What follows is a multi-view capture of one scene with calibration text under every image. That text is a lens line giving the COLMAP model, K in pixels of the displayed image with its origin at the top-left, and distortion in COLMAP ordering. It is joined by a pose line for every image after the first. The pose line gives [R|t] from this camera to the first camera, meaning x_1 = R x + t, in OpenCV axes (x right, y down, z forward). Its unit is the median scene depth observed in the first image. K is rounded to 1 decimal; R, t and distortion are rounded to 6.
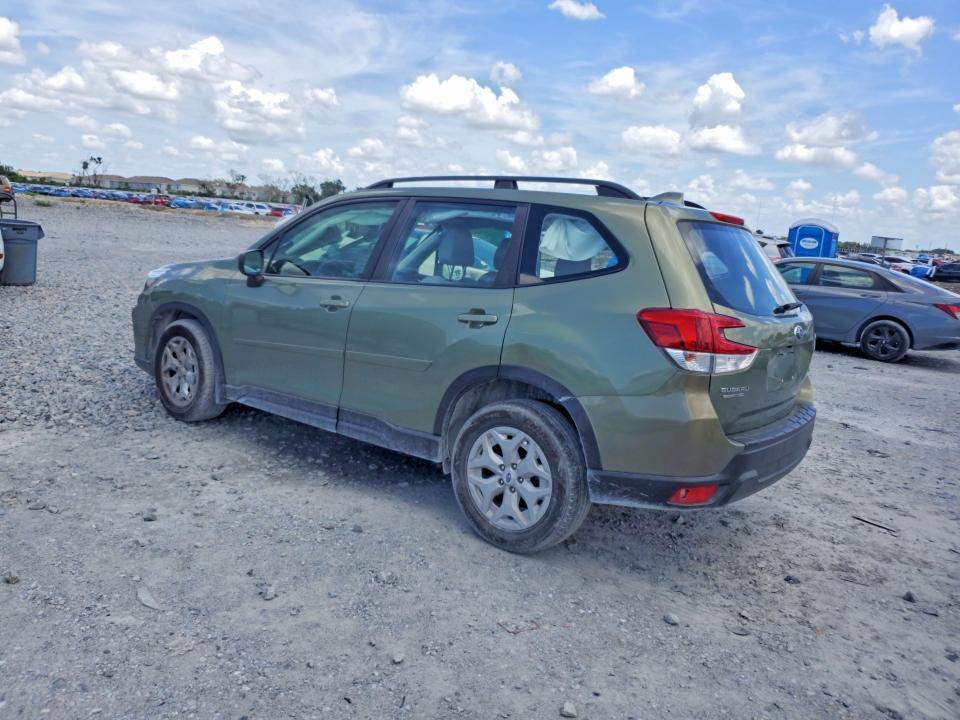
lens RADIAL K [[806.2, 0, 480.0], [0, 806.2, 360.0], [0, 0, 1]] dist [0.056279, -0.006911]
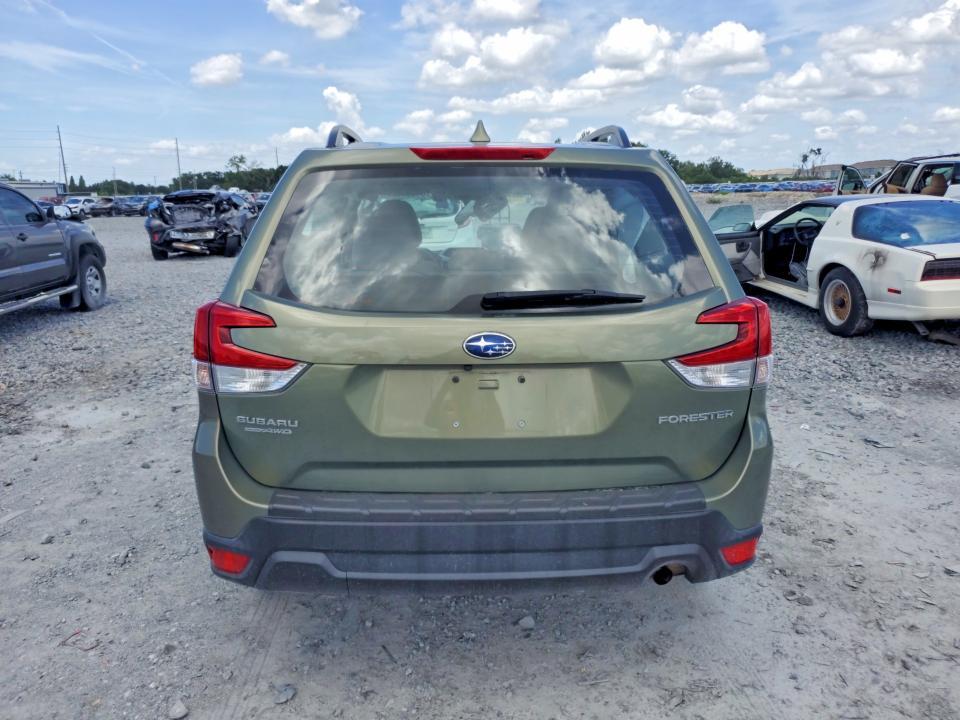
lens RADIAL K [[806.2, 0, 480.0], [0, 806.2, 360.0], [0, 0, 1]] dist [0.056279, -0.006911]
pose [[0.594470, 0.082869, -0.799837, 0.100715], [-0.075403, 0.996038, 0.047154, -0.006338], [0.800575, 0.032278, 0.598363, 0.077707]]
